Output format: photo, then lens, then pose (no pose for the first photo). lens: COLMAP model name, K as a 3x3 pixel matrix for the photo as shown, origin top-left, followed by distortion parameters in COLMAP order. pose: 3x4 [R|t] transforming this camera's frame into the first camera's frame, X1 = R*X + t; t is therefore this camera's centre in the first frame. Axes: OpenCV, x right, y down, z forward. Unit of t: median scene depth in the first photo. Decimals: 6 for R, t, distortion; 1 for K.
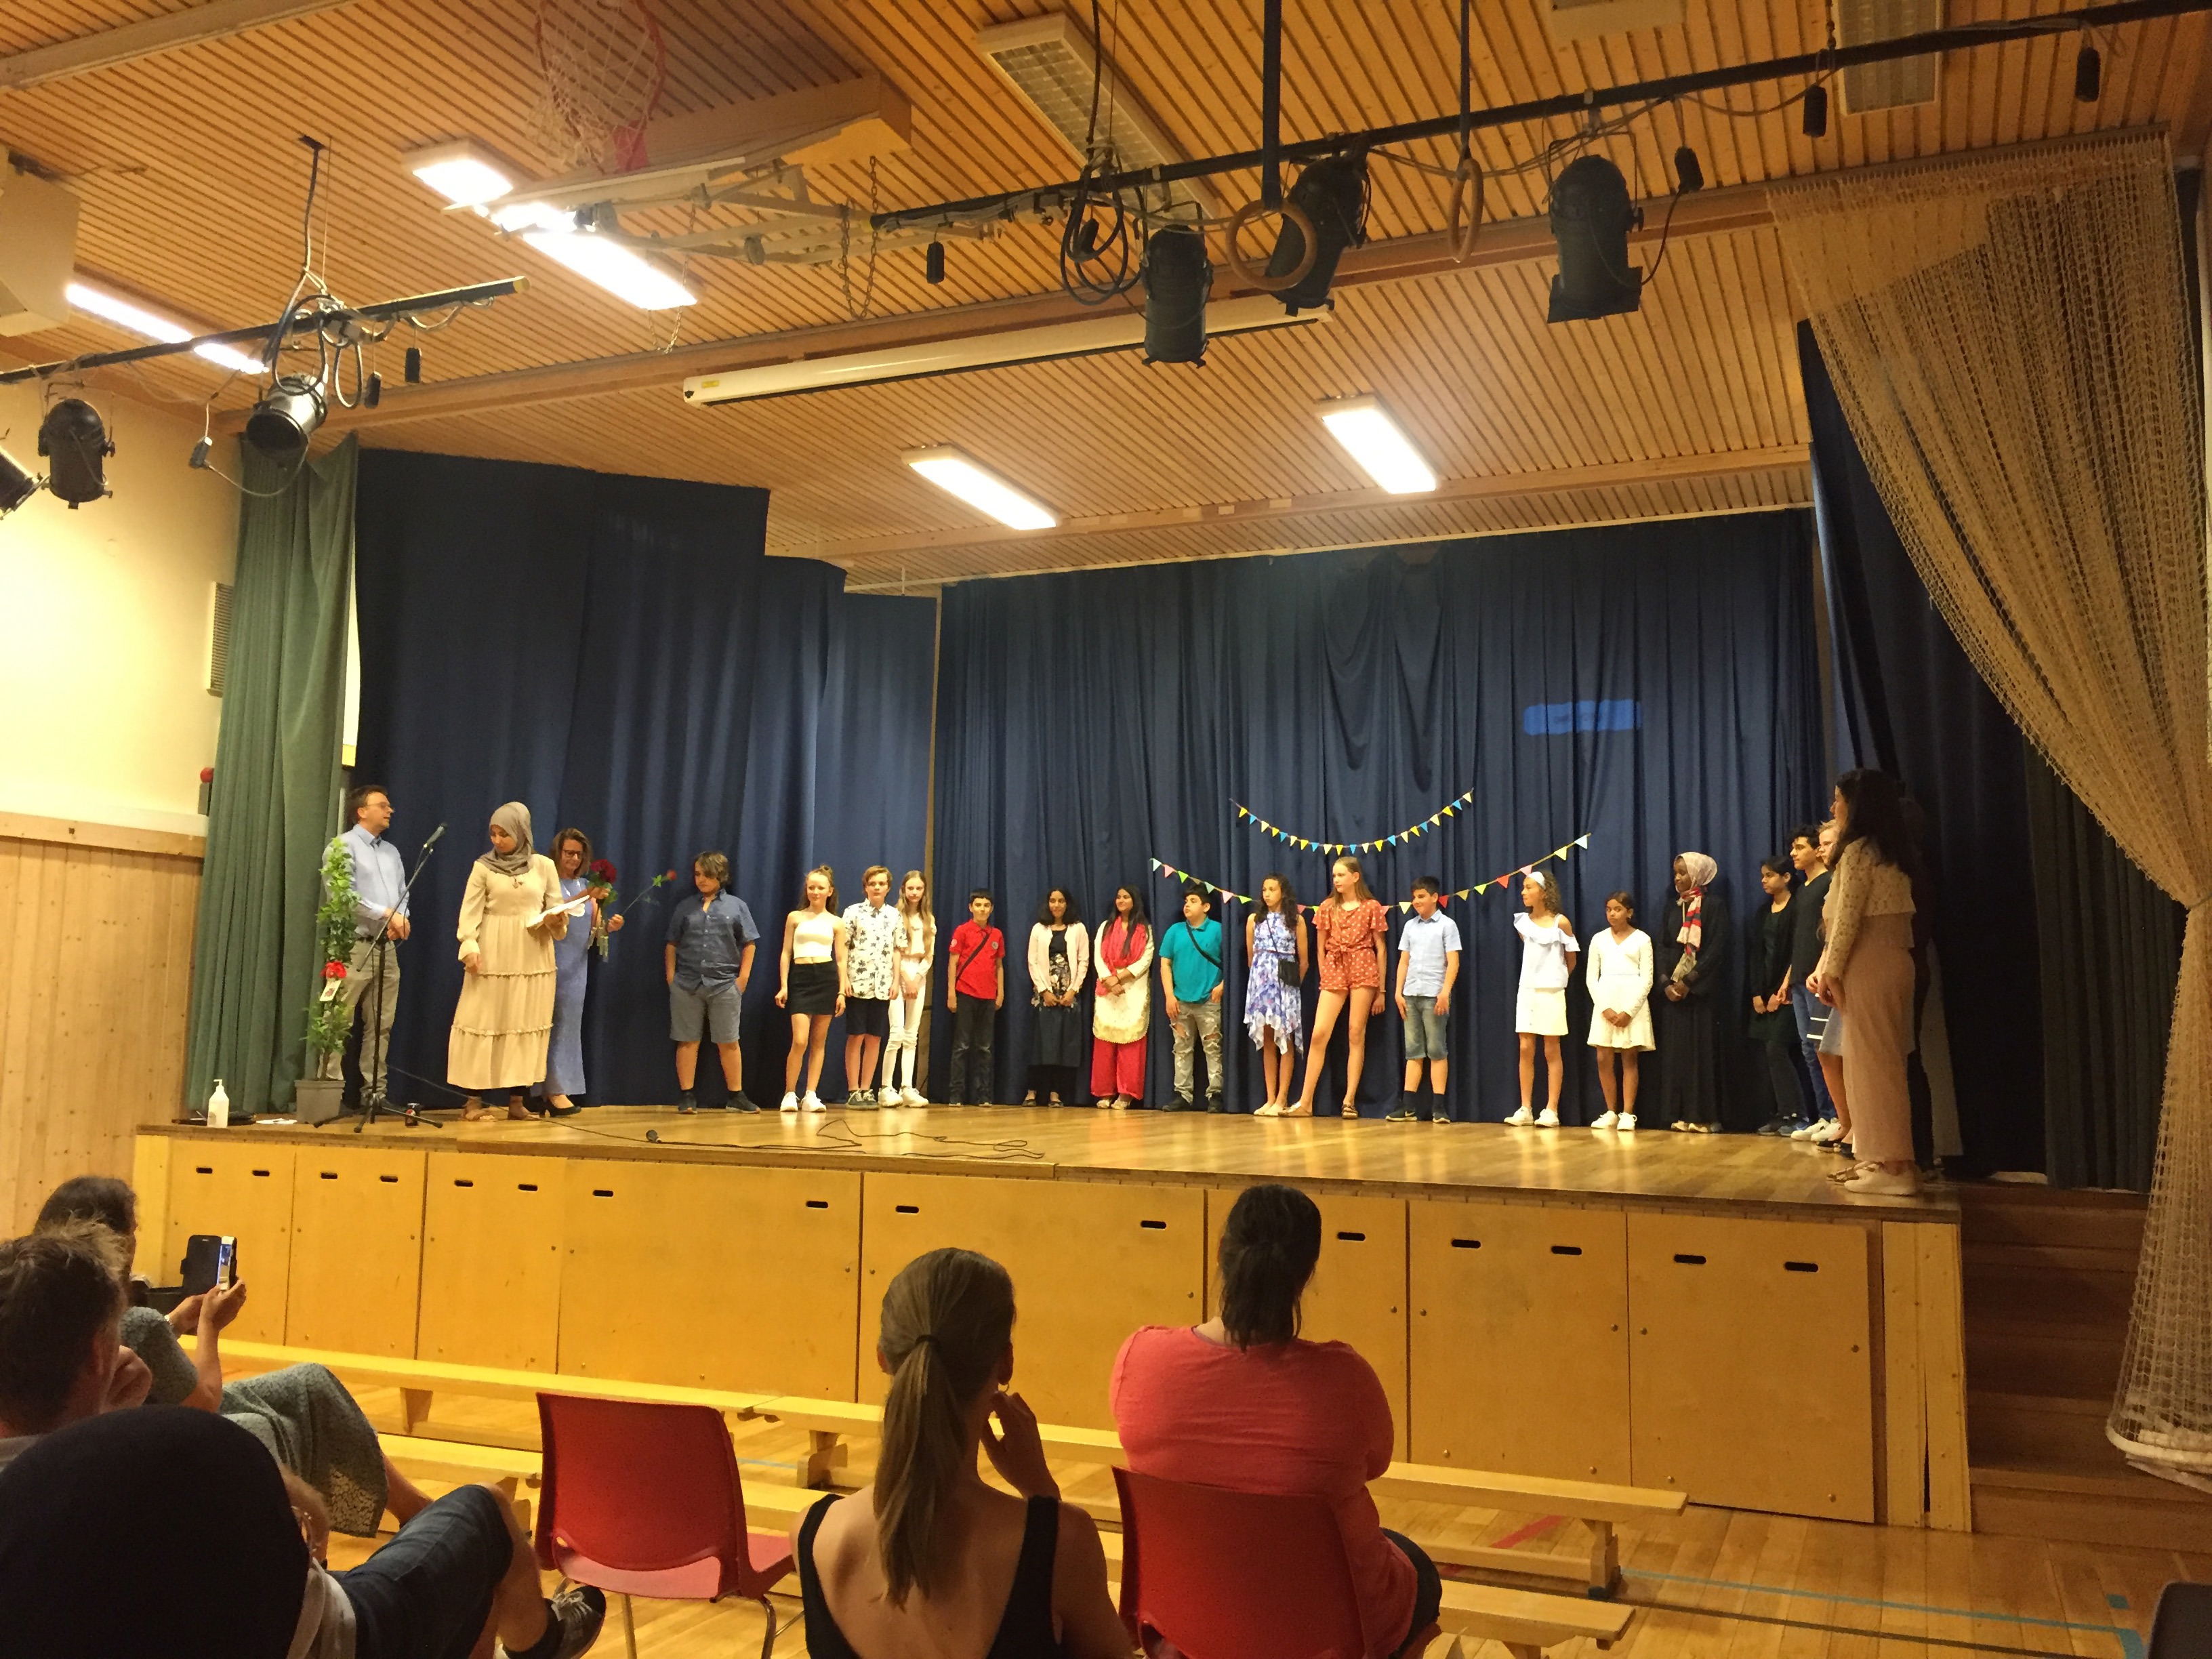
lens RADIAL K [[1889.0, 0, 1106.0], [0, 1889.0, 829.5], [0, 0, 1]] dist [0.100312, -0.156023]
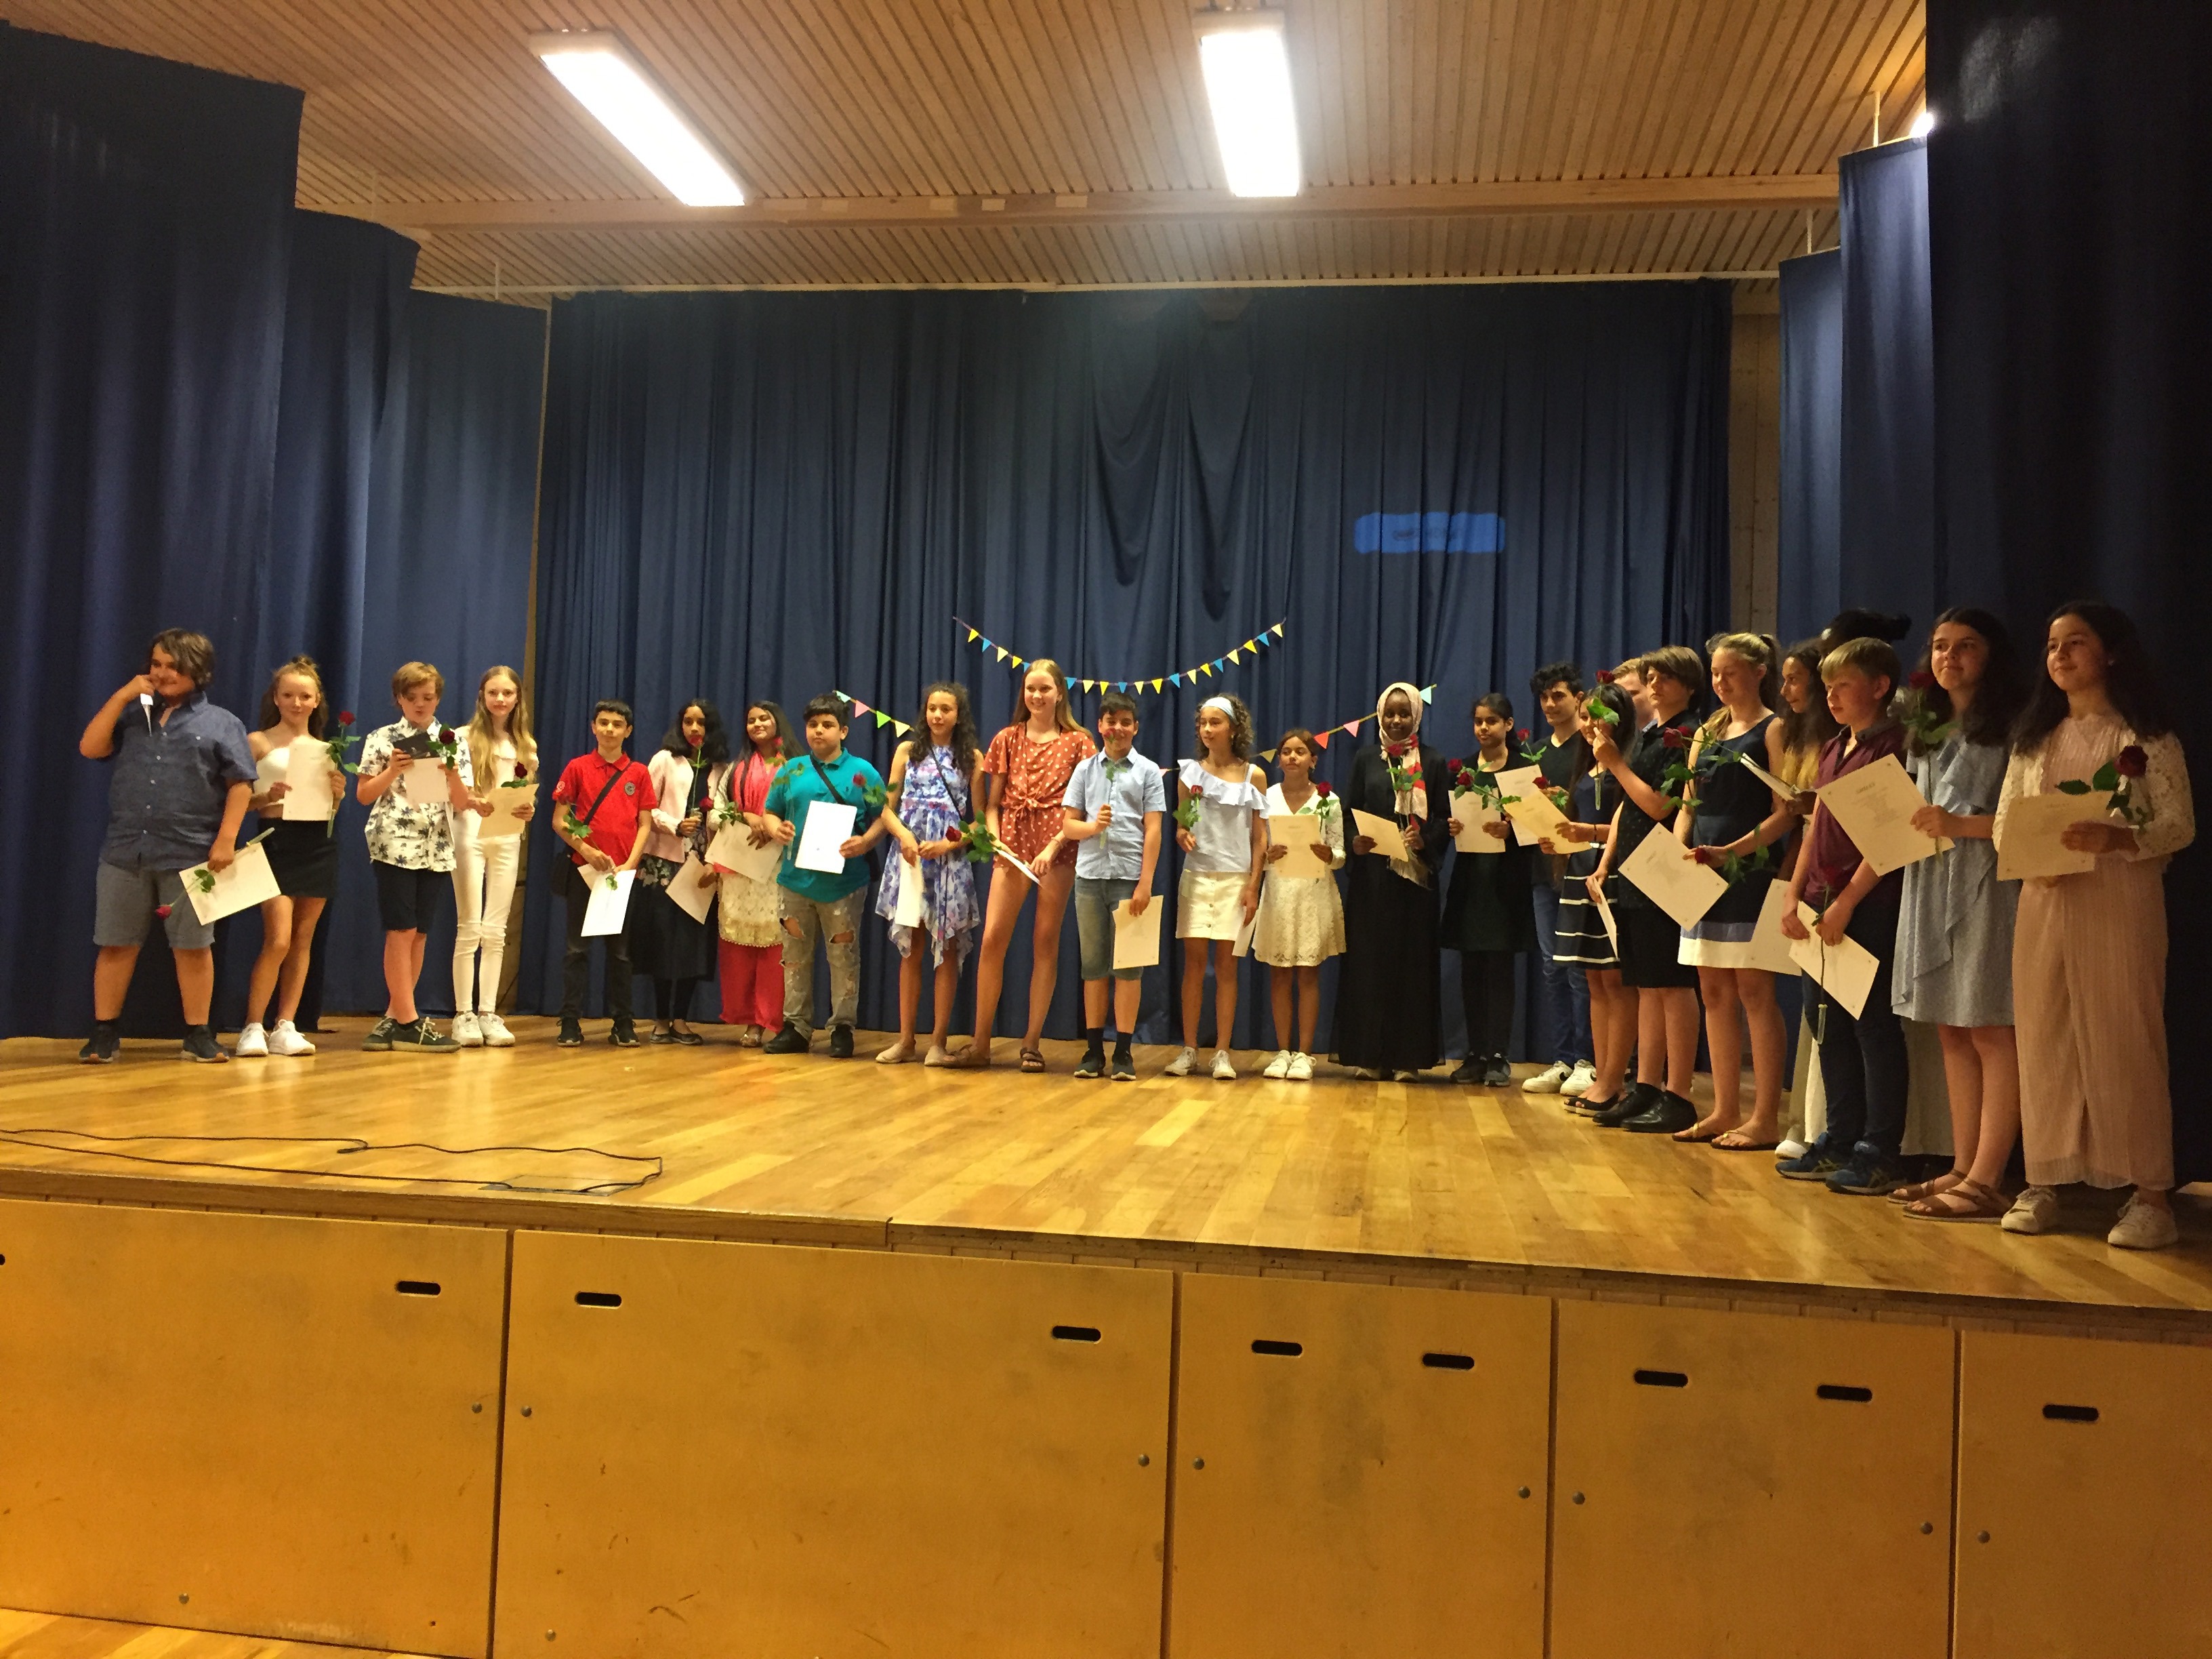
lens RADIAL K [[1875.2, 0, 1091.9], [0, 1875.2, 823.7], [0, 0, 1]] dist [0.076487, -0.086731]
pose [[0.970433, 0.030547, 0.239430, -0.071492], [-0.048195, 0.996507, 0.068205, 0.014999], [-0.236510, -0.077728, 0.968515, 0.319938]]
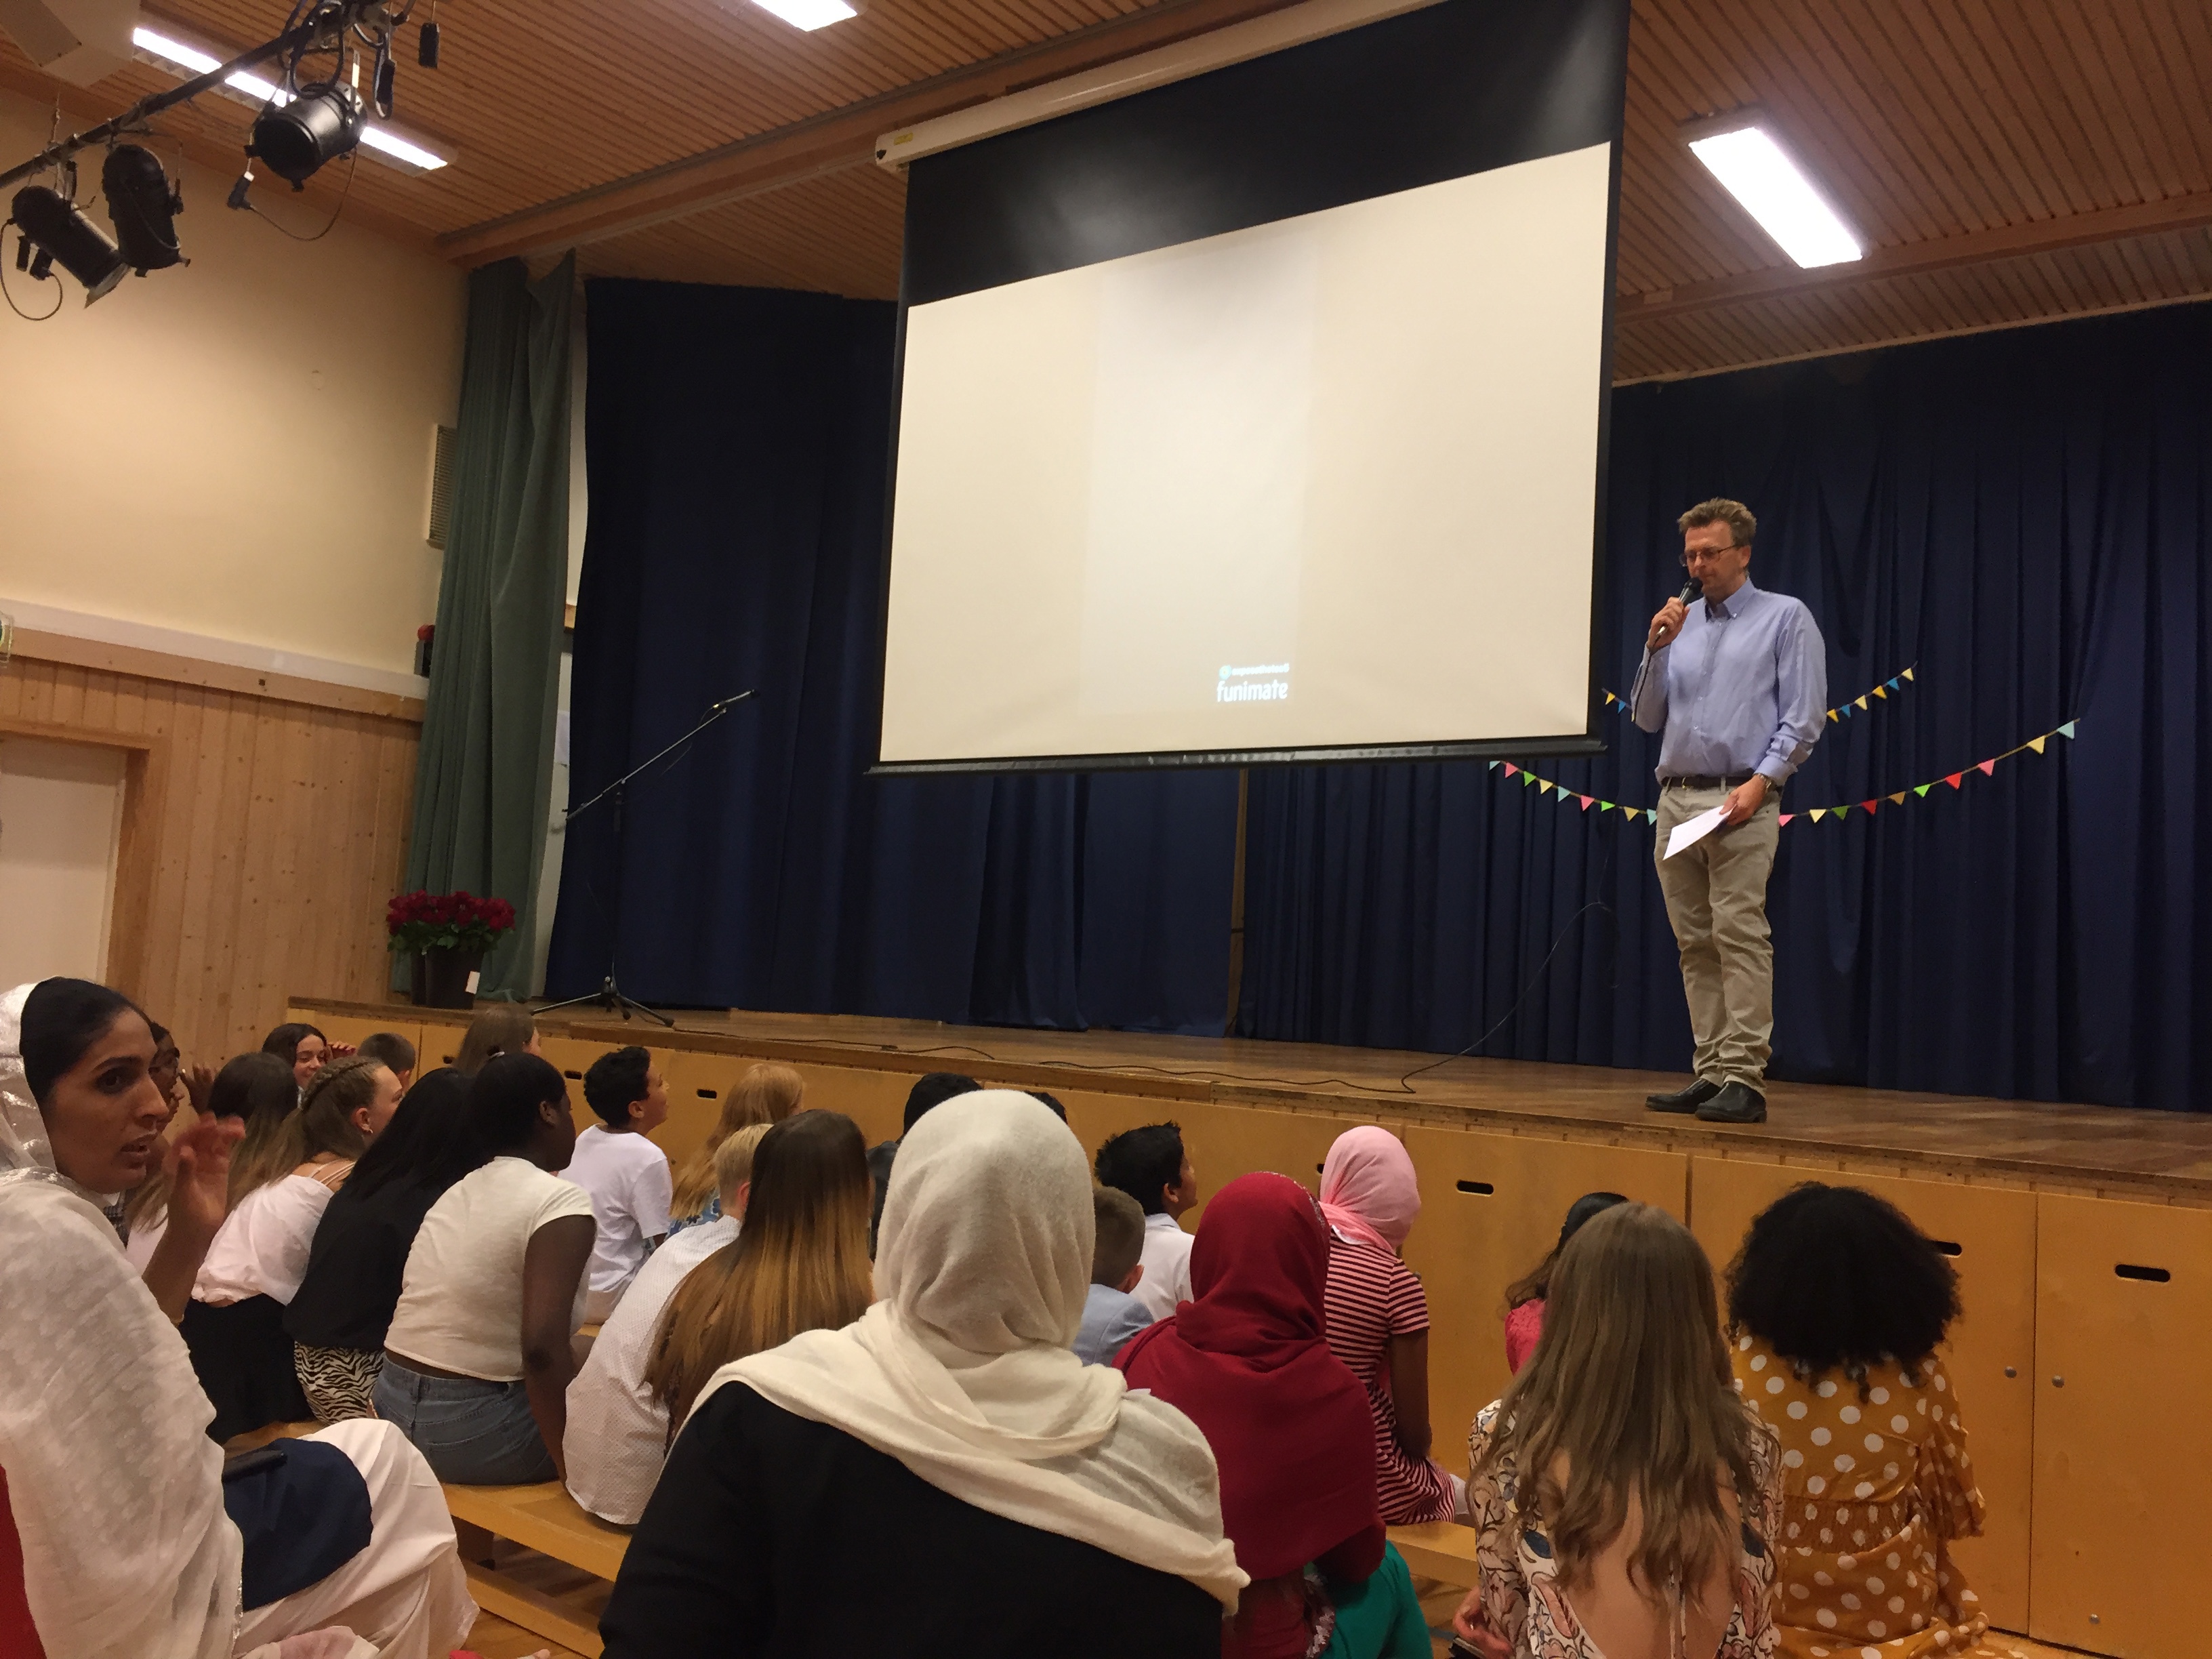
lens RADIAL K [[1889.0, 0, 1106.0], [0, 1889.0, 829.5], [0, 0, 1]] dist [0.100312, -0.156023]
pose [[0.968966, 0.020246, -0.246365, 0.077254], [-0.016515, 0.999716, 0.017204, 0.044539], [0.246643, -0.012601, 0.969024, 0.184675]]
